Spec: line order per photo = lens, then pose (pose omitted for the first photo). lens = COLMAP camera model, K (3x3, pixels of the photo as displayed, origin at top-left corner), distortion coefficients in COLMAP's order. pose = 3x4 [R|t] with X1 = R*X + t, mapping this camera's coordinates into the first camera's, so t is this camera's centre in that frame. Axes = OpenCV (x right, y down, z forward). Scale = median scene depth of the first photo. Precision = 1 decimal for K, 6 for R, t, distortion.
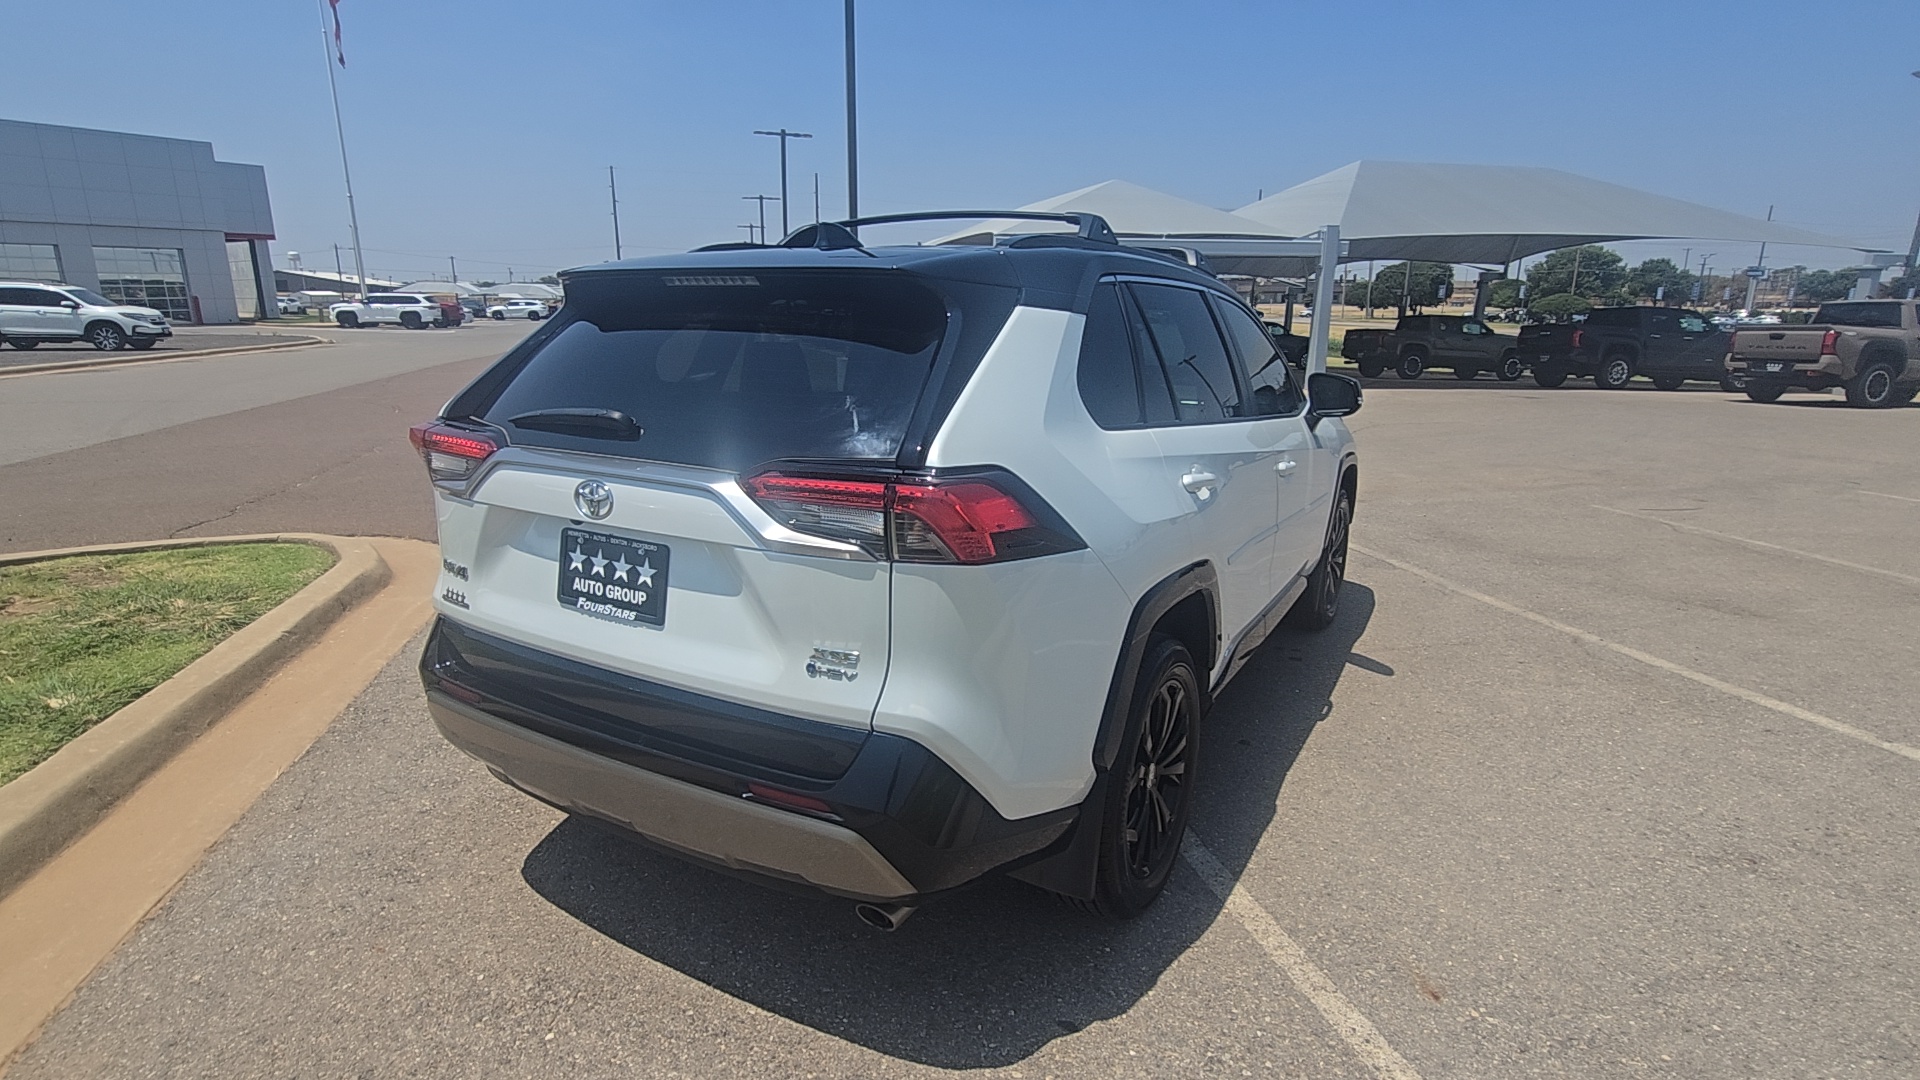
lens RADIAL K [[974.0, 0, 951.5], [0, 974.0, 546.0], [0, 0, 1]] dist [0.002110, 0.000765]
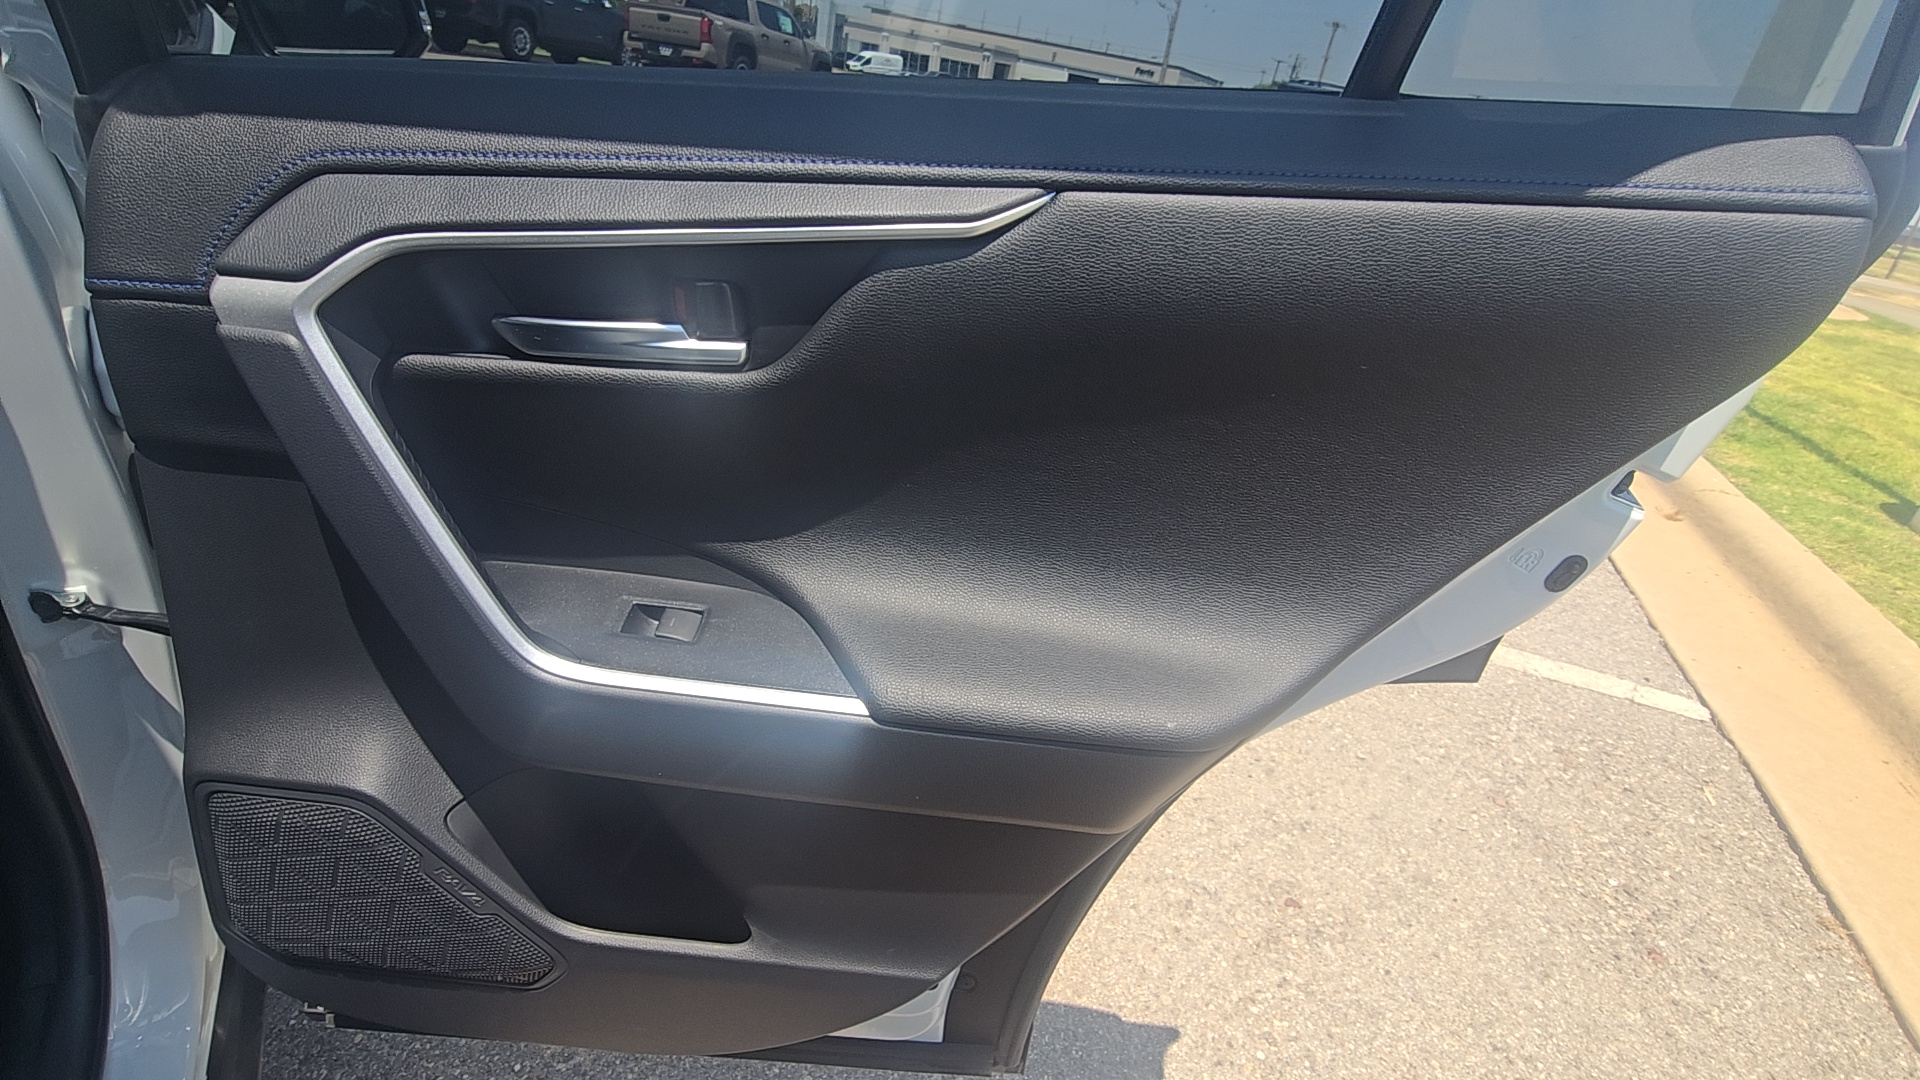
lens RADIAL K [[974.0, 0, 946.0], [0, 974.0, 542.8], [0, 0, 1]] dist [0.002110, 0.000765]
pose [[0.539510, -0.301314, 0.786218, 0.370646], [0.048445, 0.943336, 0.328285, -0.148673], [-0.840585, -0.139025, 0.523536, 1.175730]]
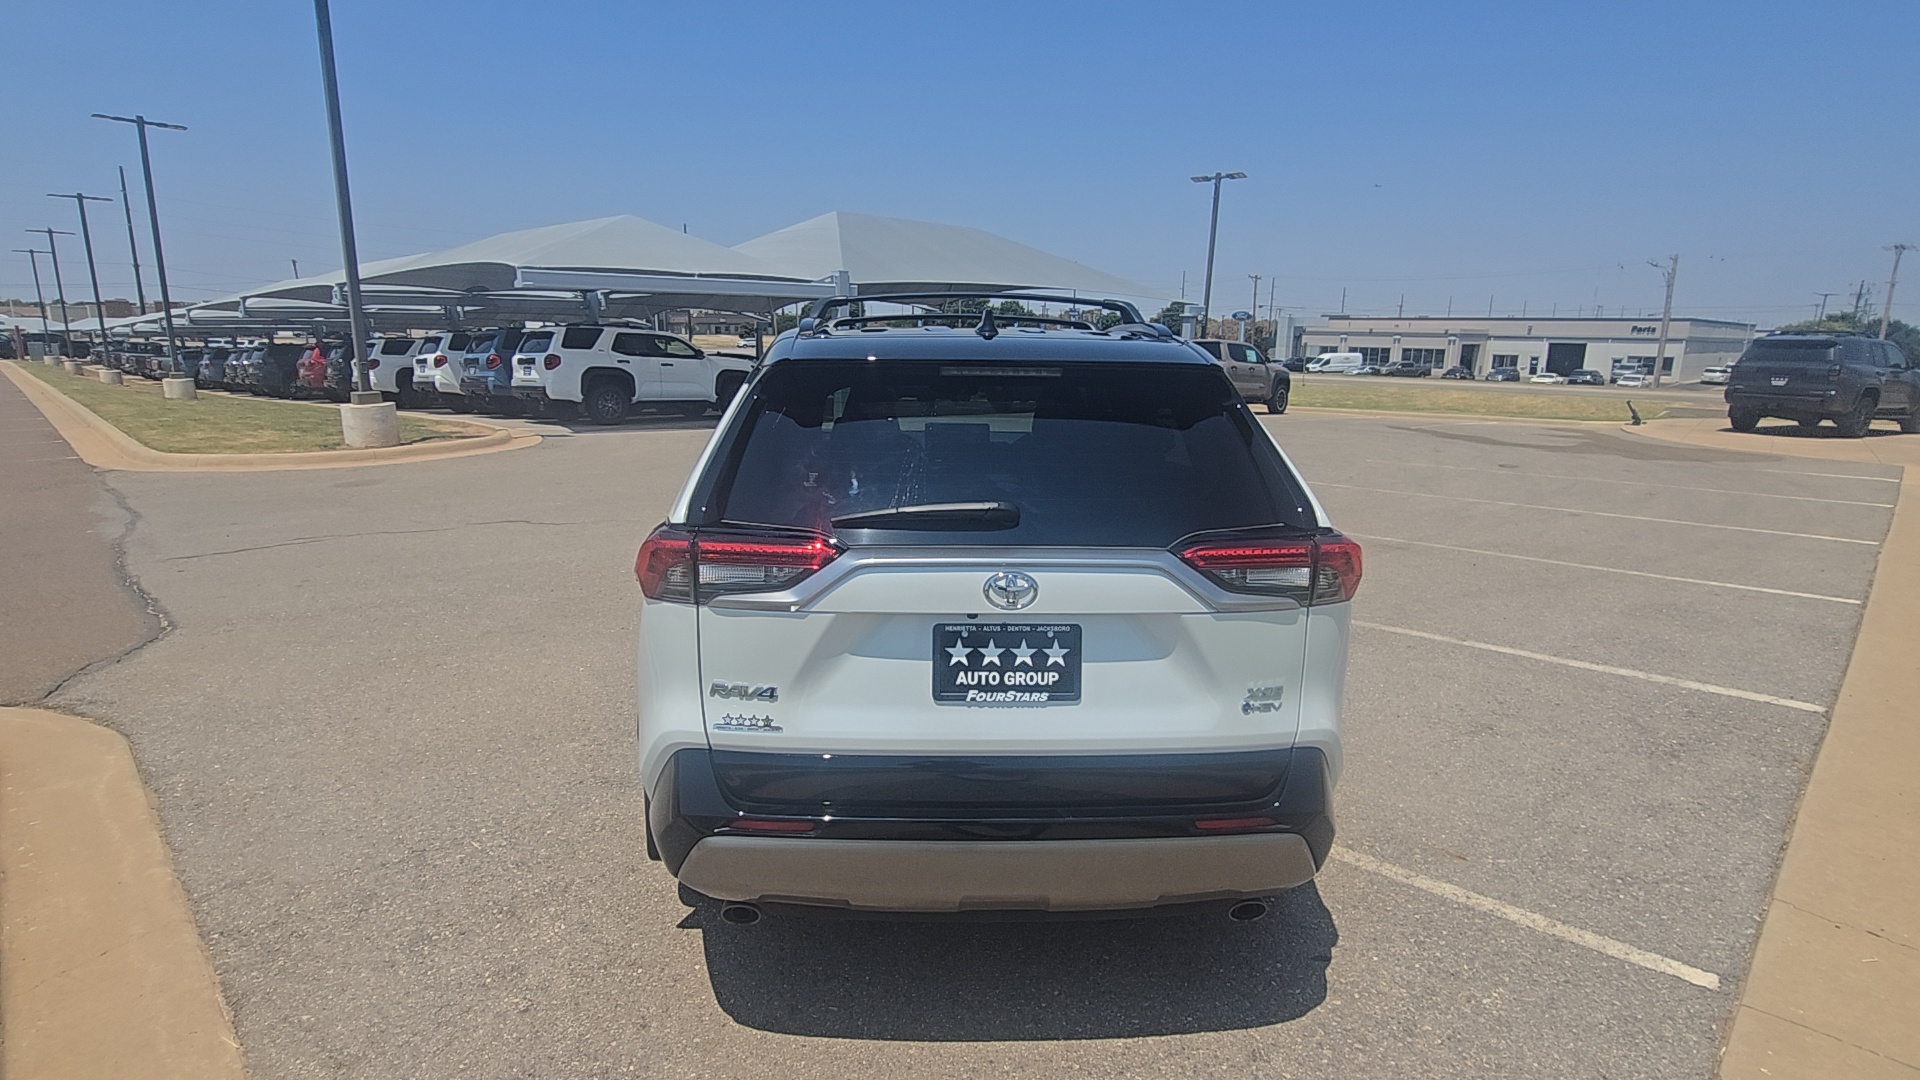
lens RADIAL K [[974.0, 0, 953.2], [0, 974.0, 547.2], [0, 0, 1]] dist [0.002110, 0.000765]
pose [[0.846497, -0.109283, 0.521057, -0.870819], [0.123906, 0.992271, 0.006819, -0.098952], [-0.517775, 0.058790, 0.853495, 0.143220]]
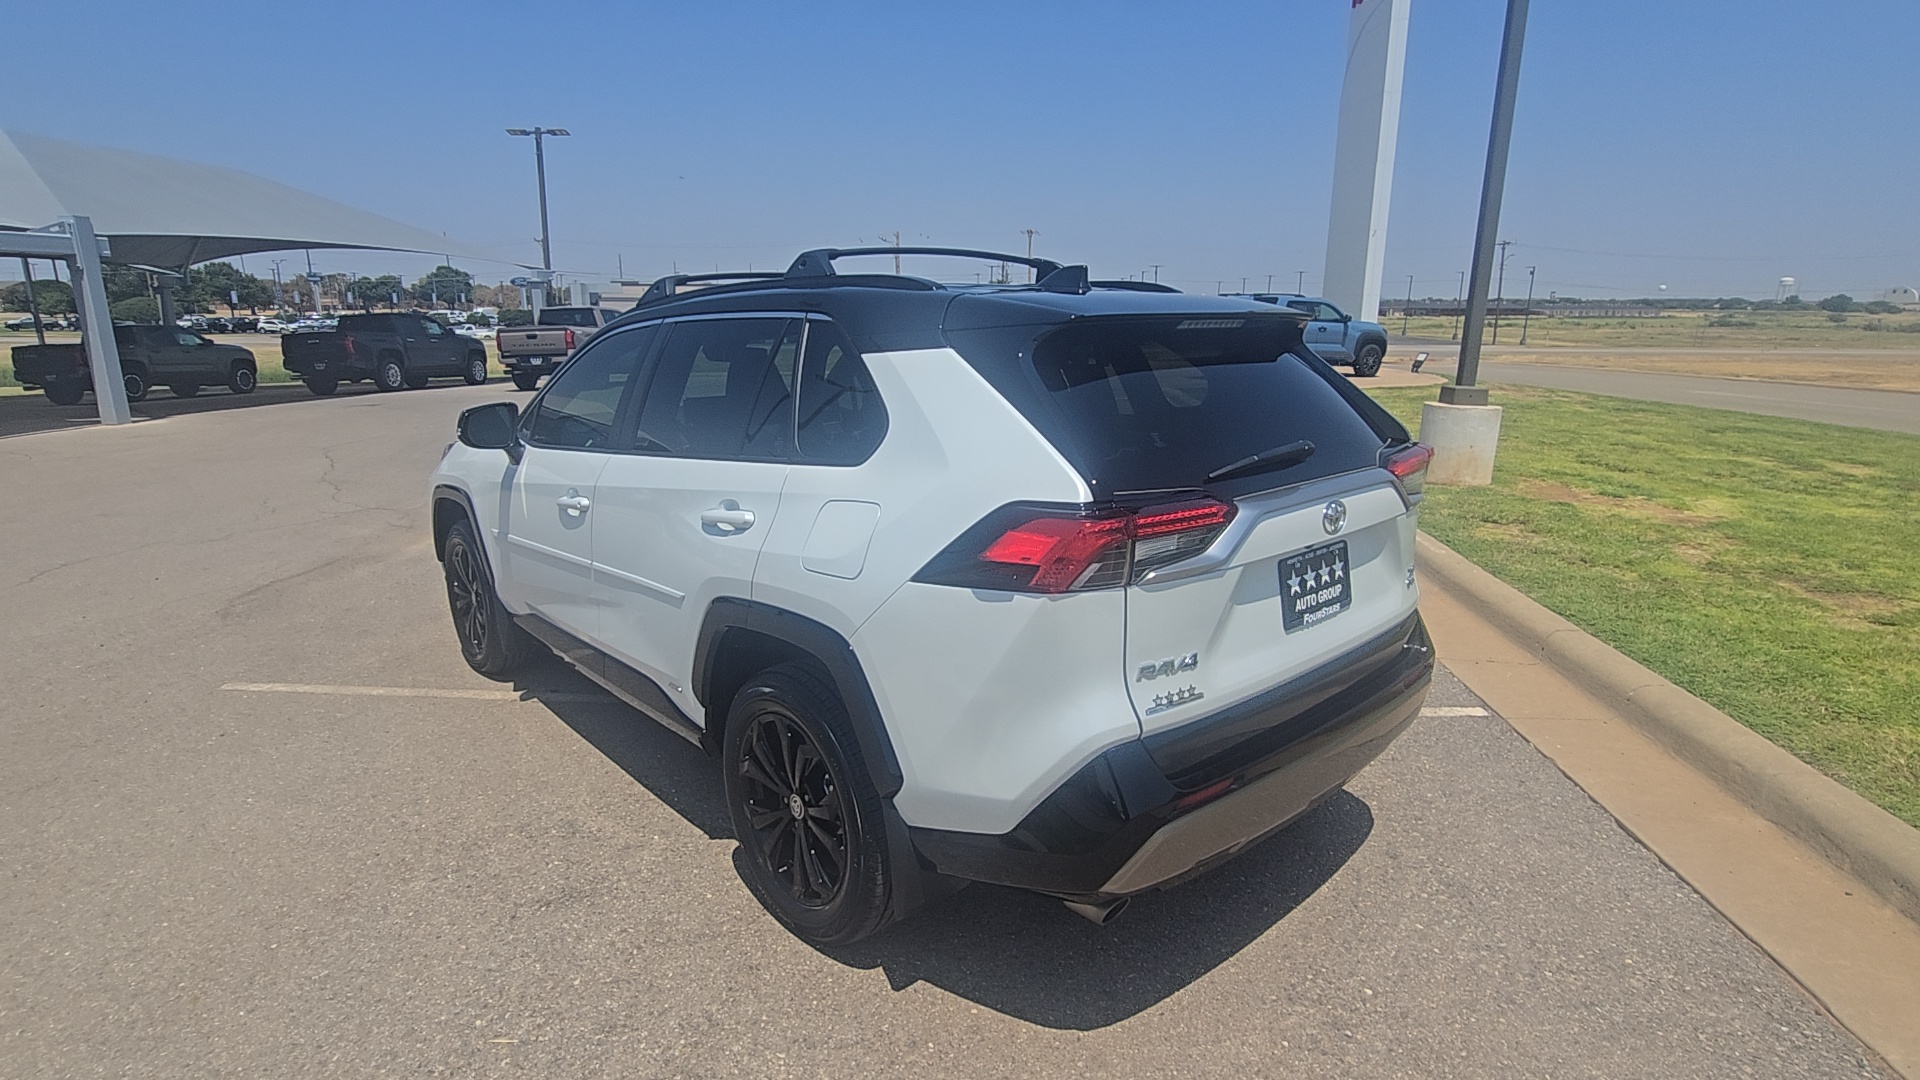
lens RADIAL K [[974.0, 0, 951.4], [0, 974.0, 545.6], [0, 0, 1]] dist [0.002110, 0.000765]
pose [[0.308728, -0.234562, 0.921774, -1.446920], [0.237529, 0.957423, 0.164079, -0.286664], [-0.921014, 0.168293, 0.351298, 0.936849]]
